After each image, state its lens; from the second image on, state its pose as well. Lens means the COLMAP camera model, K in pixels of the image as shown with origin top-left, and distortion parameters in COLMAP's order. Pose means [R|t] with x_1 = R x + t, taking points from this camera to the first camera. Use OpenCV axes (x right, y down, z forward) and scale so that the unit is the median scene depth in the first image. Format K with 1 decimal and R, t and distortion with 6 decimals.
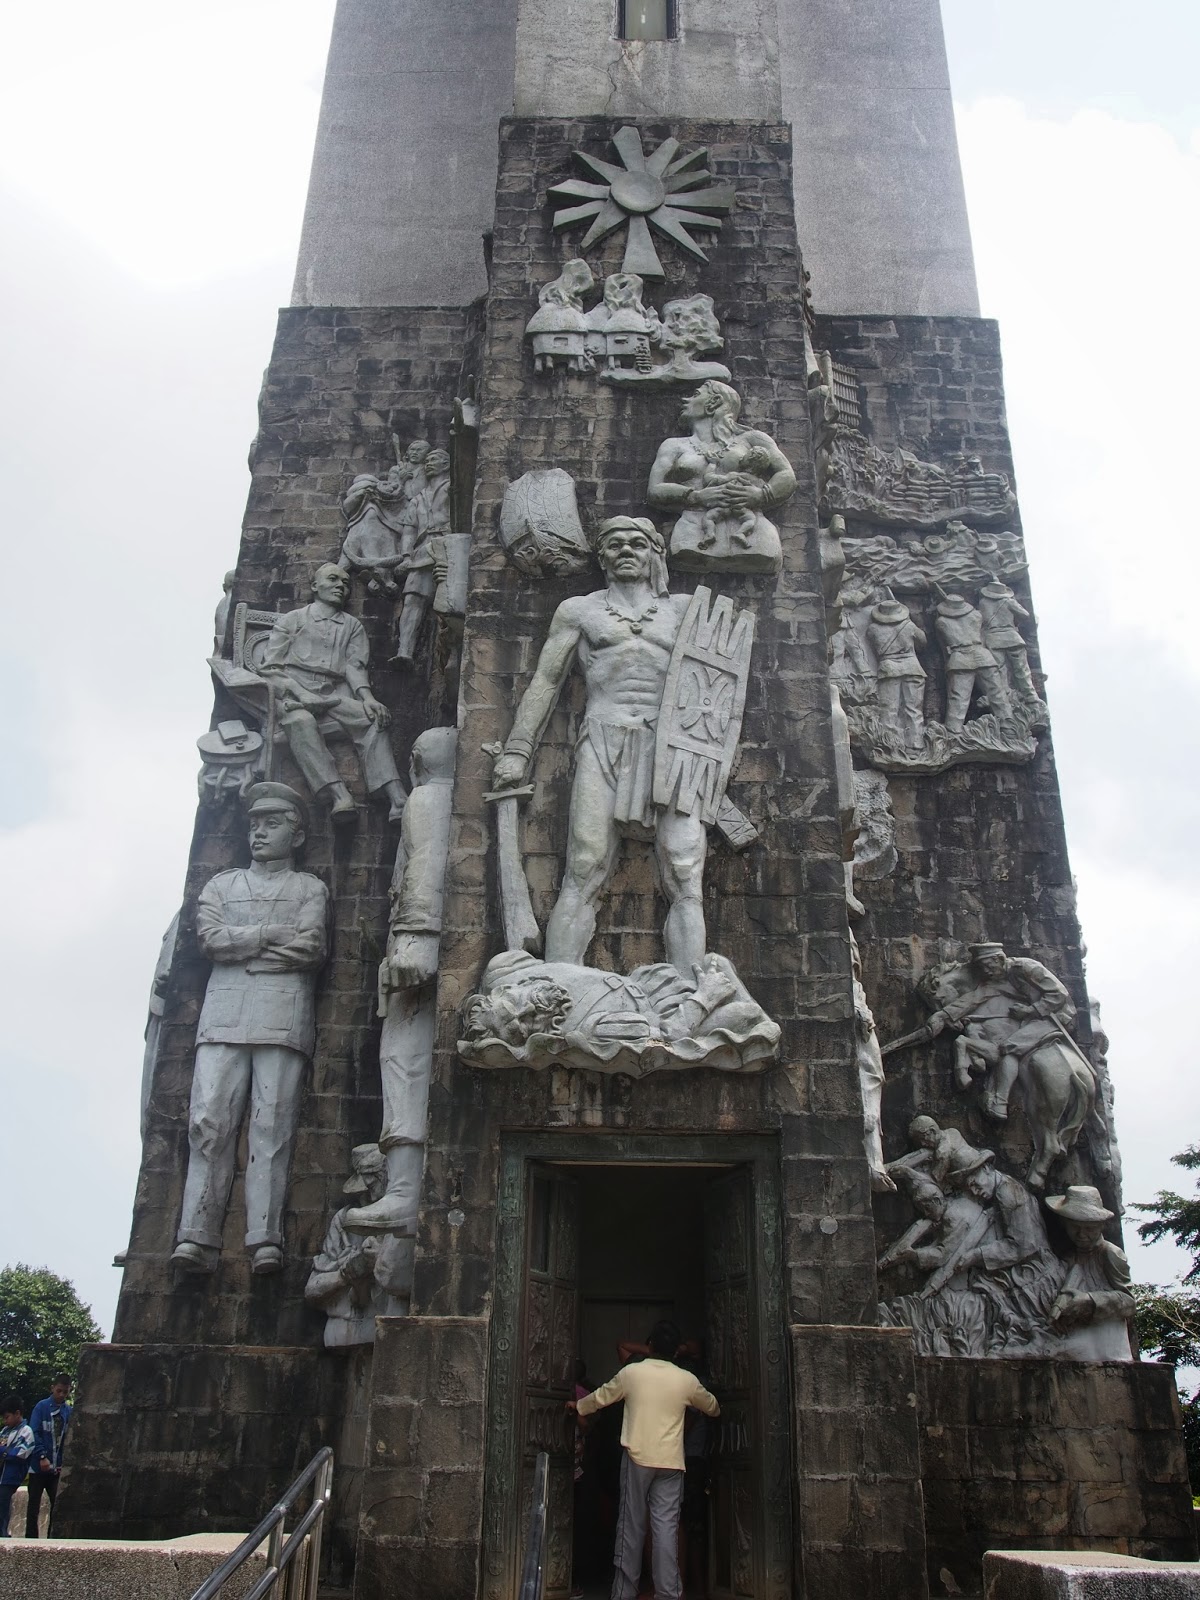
lens RADIAL K [[1533.1, 0, 601.2], [0, 1533.1, 801.0], [0, 0, 1]] dist [0.011712, 0.000000]
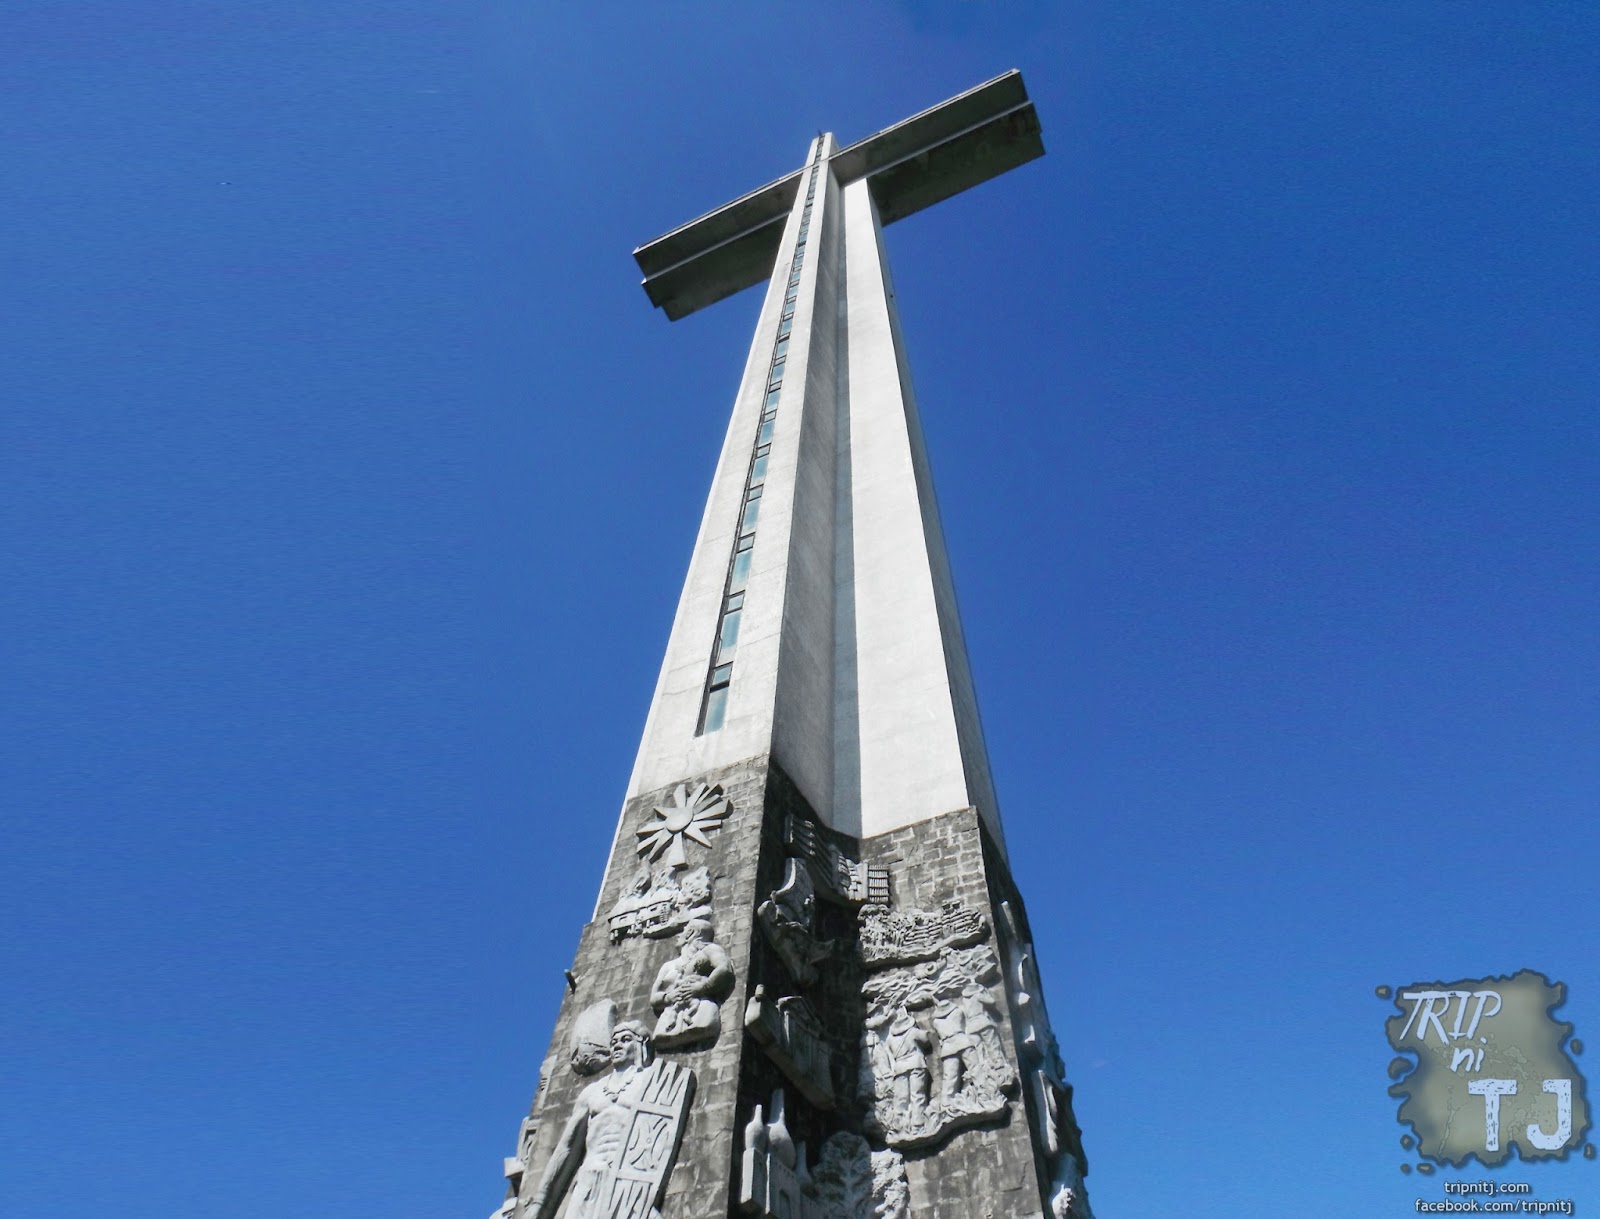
lens RADIAL K [[971.3, 0, 801.5], [0, 971.3, 605.5], [0, 0, 1]] dist [-0.058342, -0.005576]
pose [[0.905008, -0.357451, -0.230629, 0.499971], [0.181889, 0.815249, -0.549805, 0.039717], [0.384548, 0.455629, 0.802823, 0.053009]]
